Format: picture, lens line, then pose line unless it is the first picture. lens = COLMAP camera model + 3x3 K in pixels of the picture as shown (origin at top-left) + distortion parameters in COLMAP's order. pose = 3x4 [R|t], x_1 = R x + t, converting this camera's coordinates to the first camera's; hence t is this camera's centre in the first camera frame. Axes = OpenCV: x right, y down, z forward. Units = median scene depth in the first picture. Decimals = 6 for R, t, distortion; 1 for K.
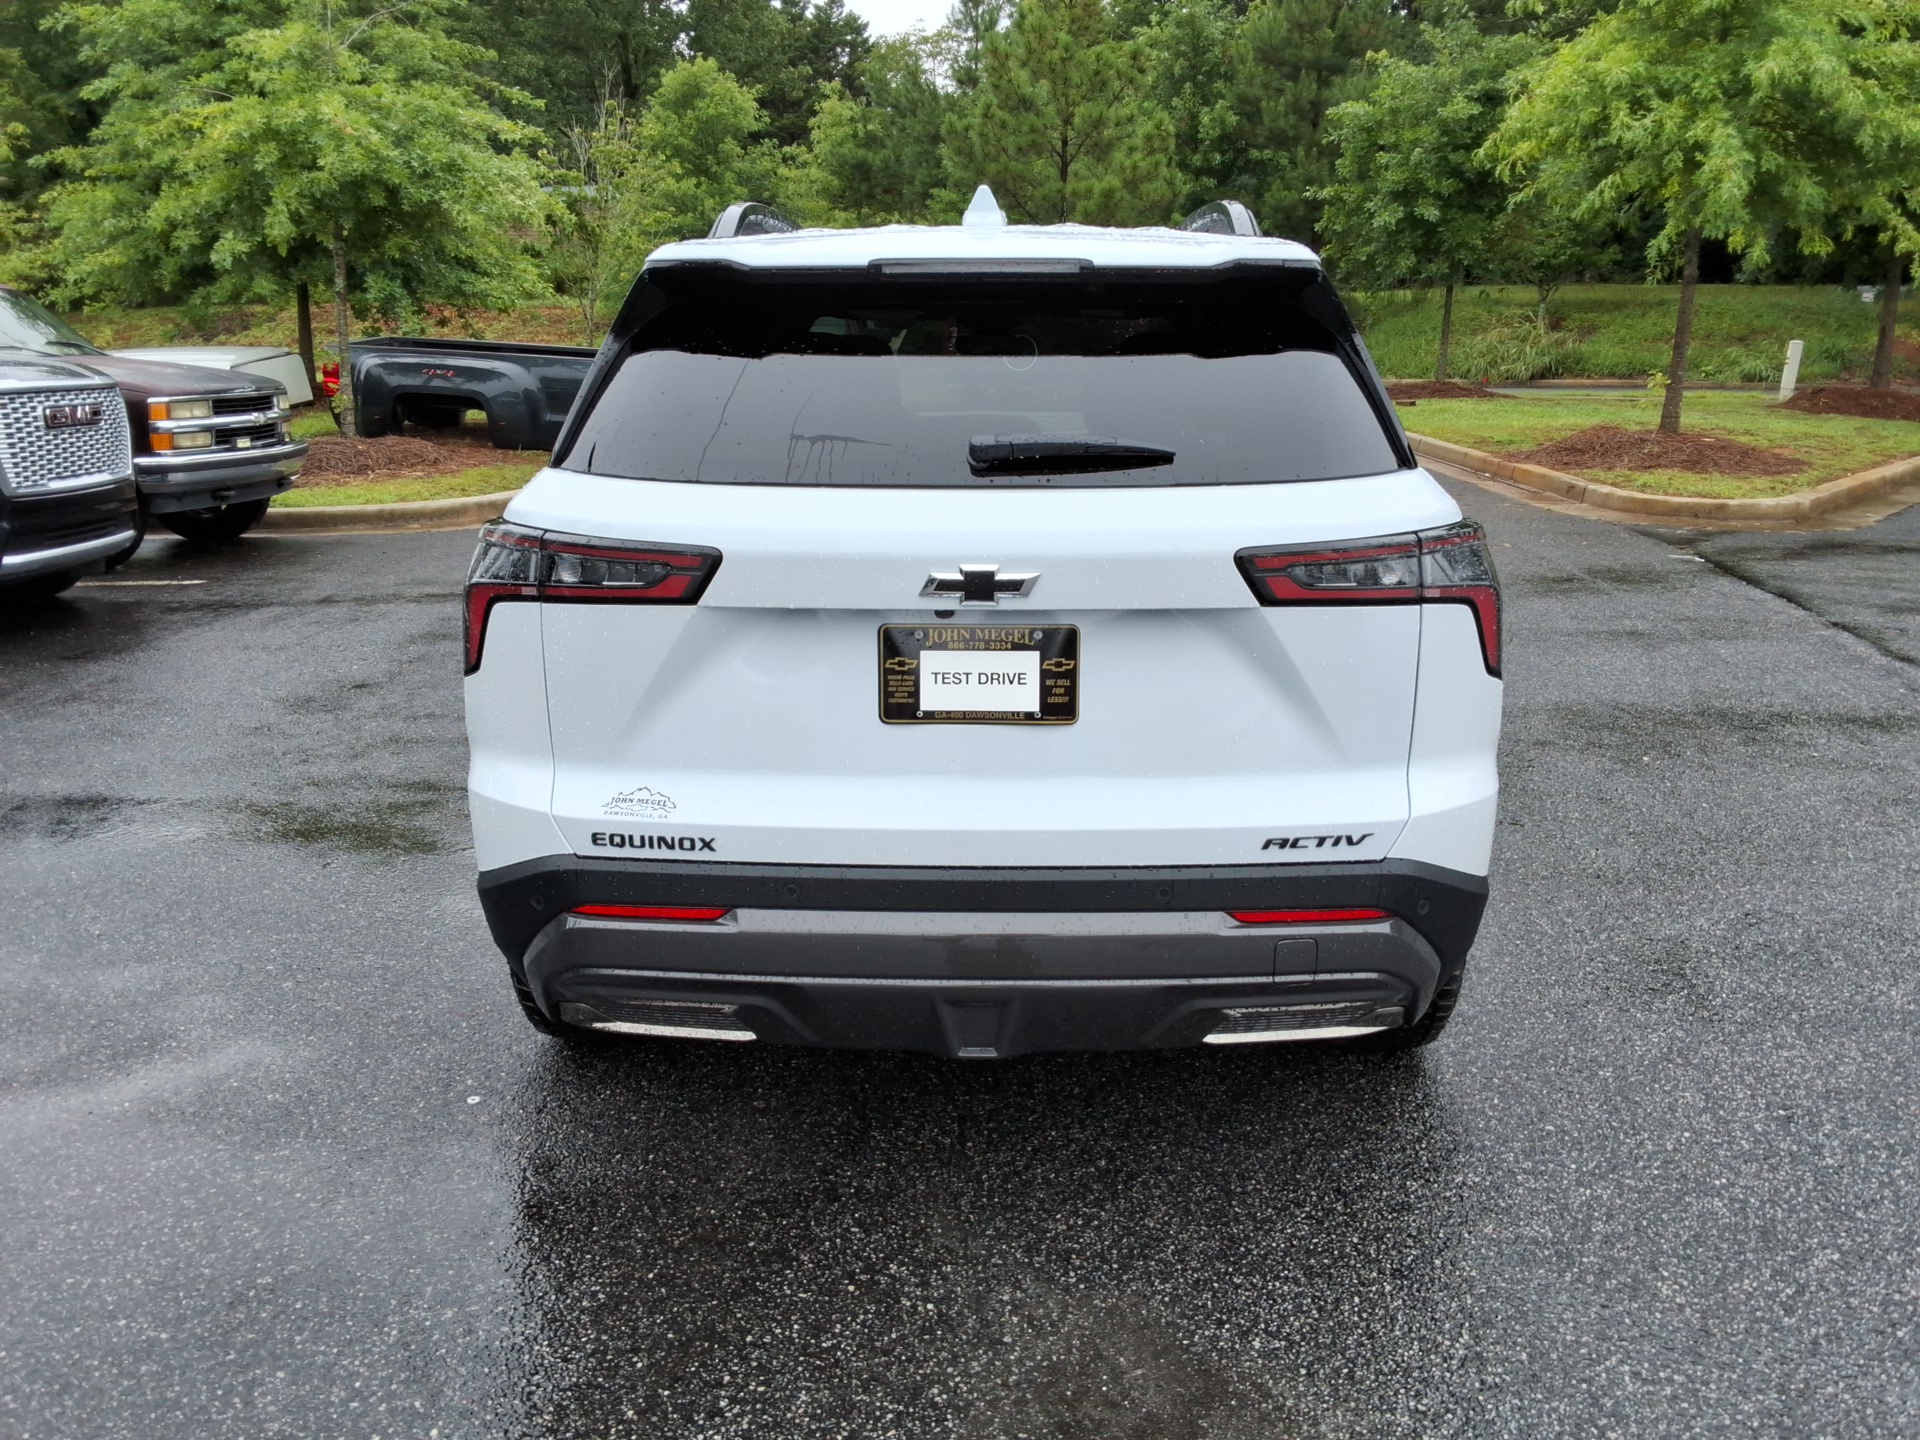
lens RADIAL K [[1539.5, 0, 981.3], [0, 1539.5, 694.4], [0, 0, 1]] dist [0.138608, -0.235509]
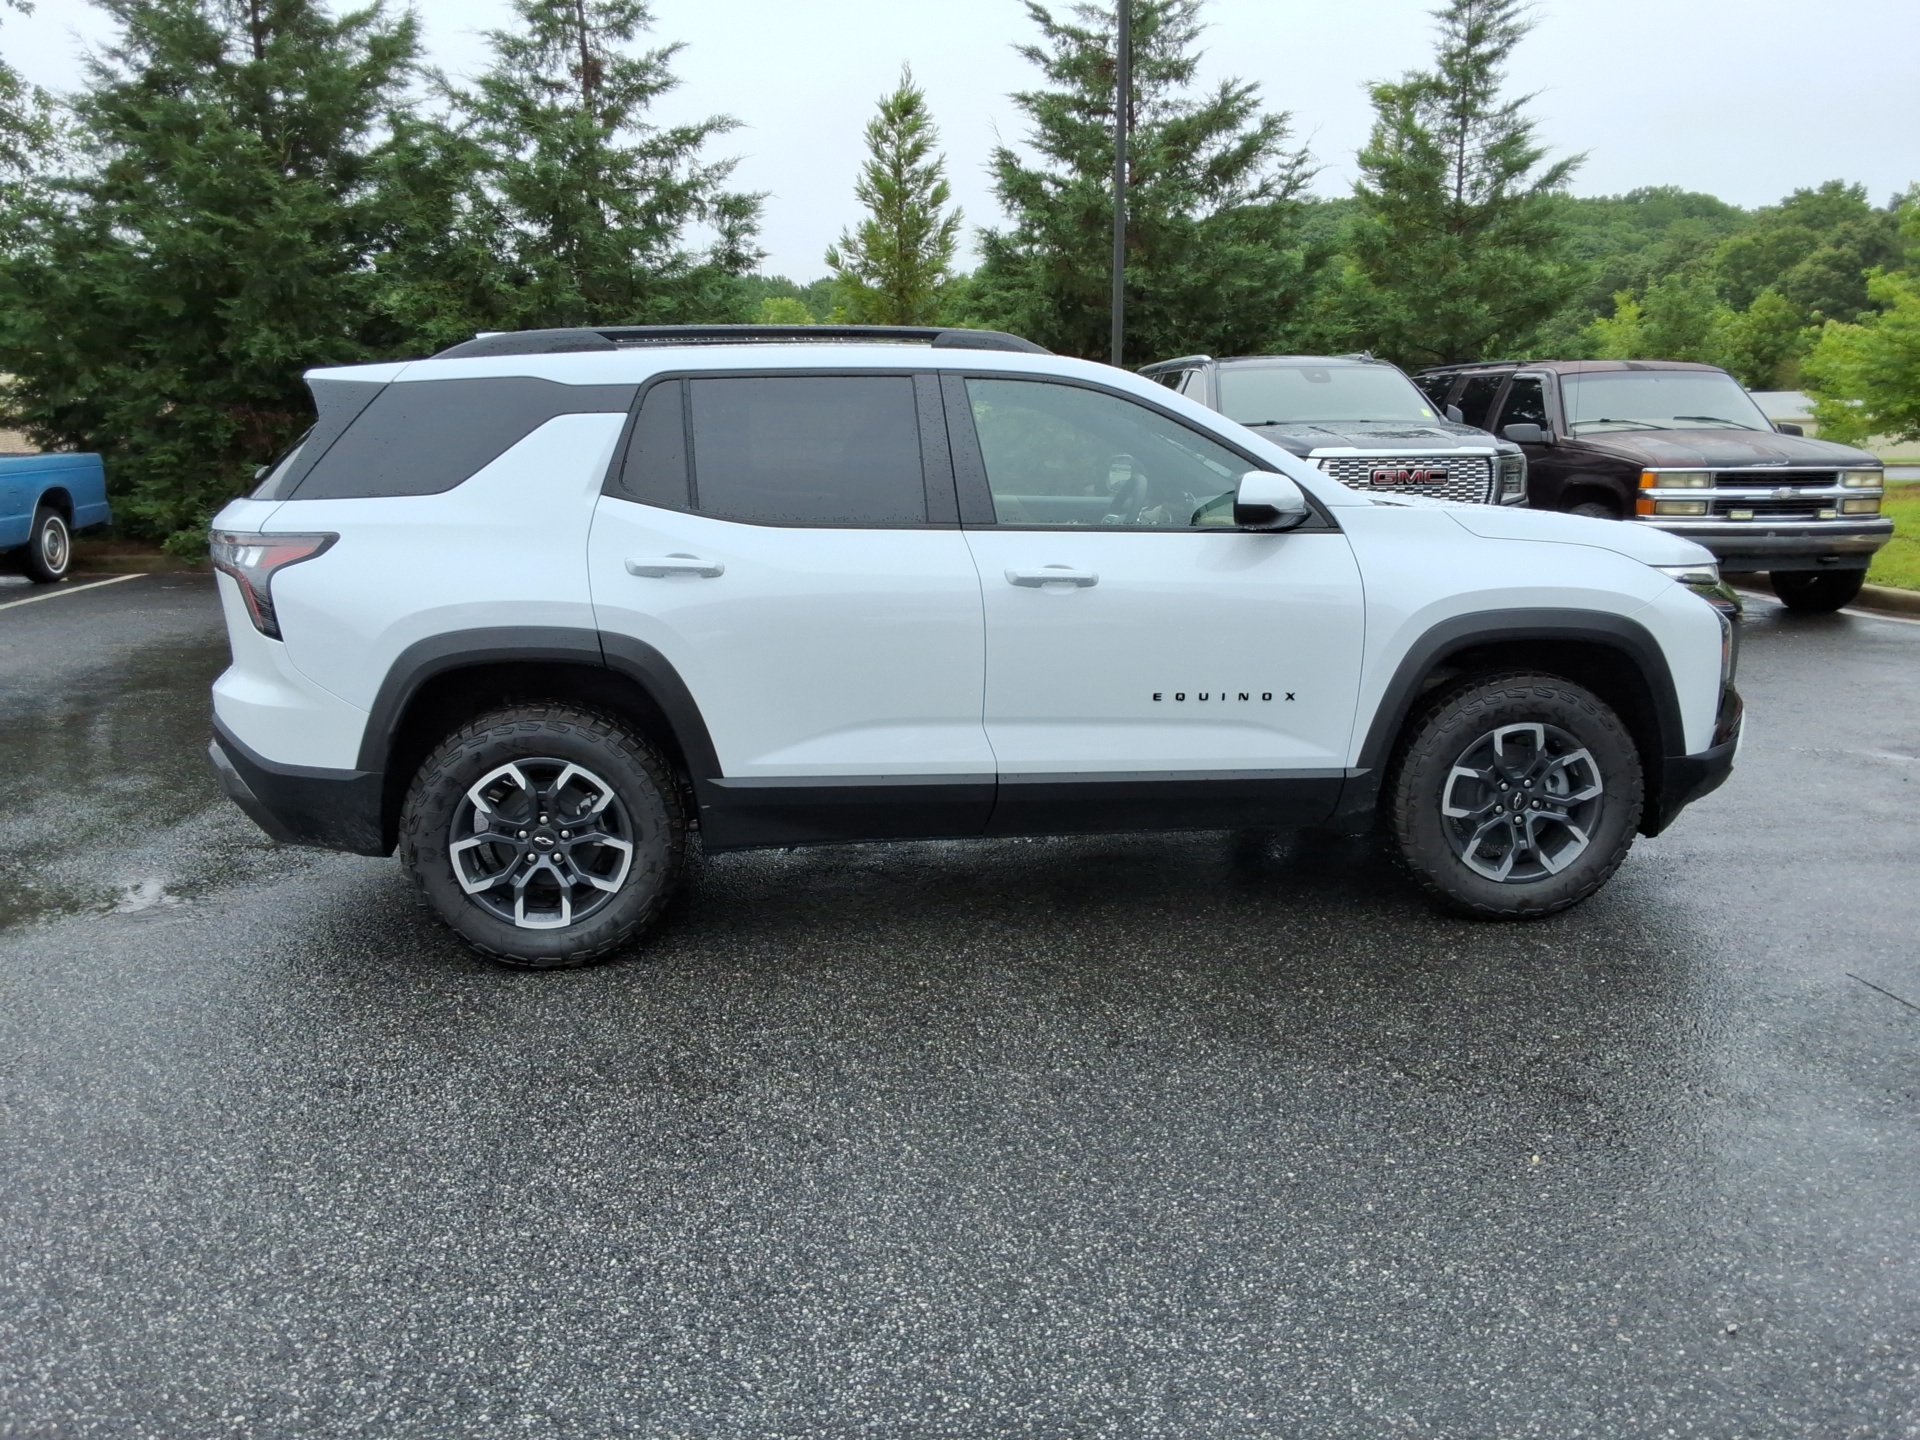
lens RADIAL K [[1543.4, 0, 981.3], [0, 1543.4, 697.1], [0, 0, 1]] dist [0.130286, -0.221307]
pose [[0.126825, 0.180233, -0.975414, 0.425310], [-0.220072, 0.963959, 0.149502, -0.074871], [0.967204, 0.195700, 0.161918, 0.310949]]
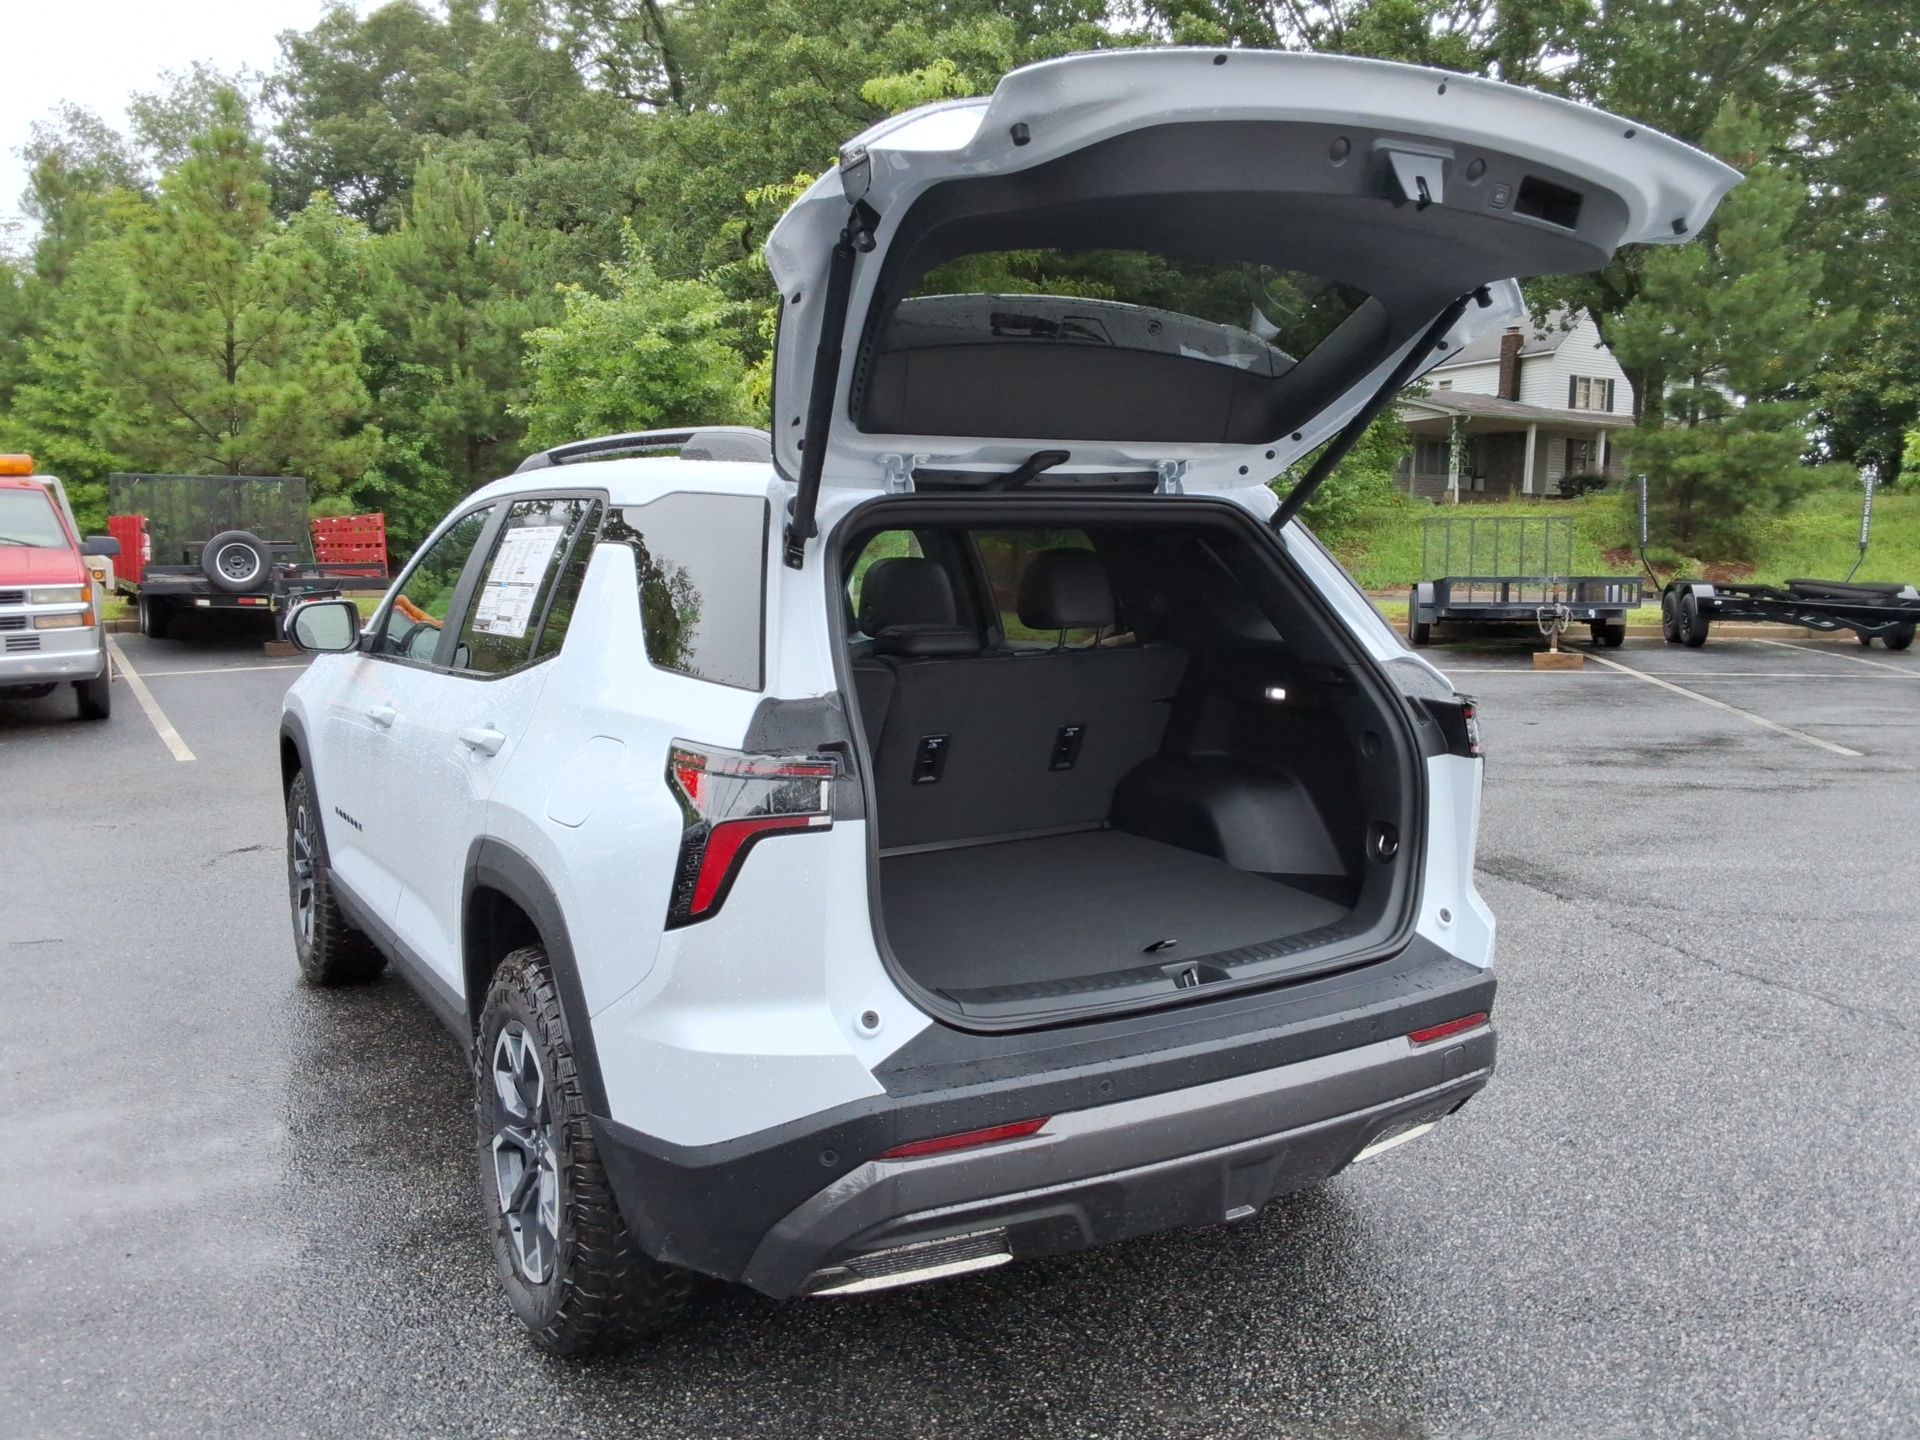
lens RADIAL K [[1535.2, 0, 976.8], [0, 1535.2, 686.4], [0, 0, 1]] dist [0.118529, -0.191545]
pose [[0.850356, -0.056581, 0.523157, -0.137743], [0.126611, 0.986995, -0.099050, -0.008253], [-0.510749, 0.150465, 0.846461, 0.027340]]
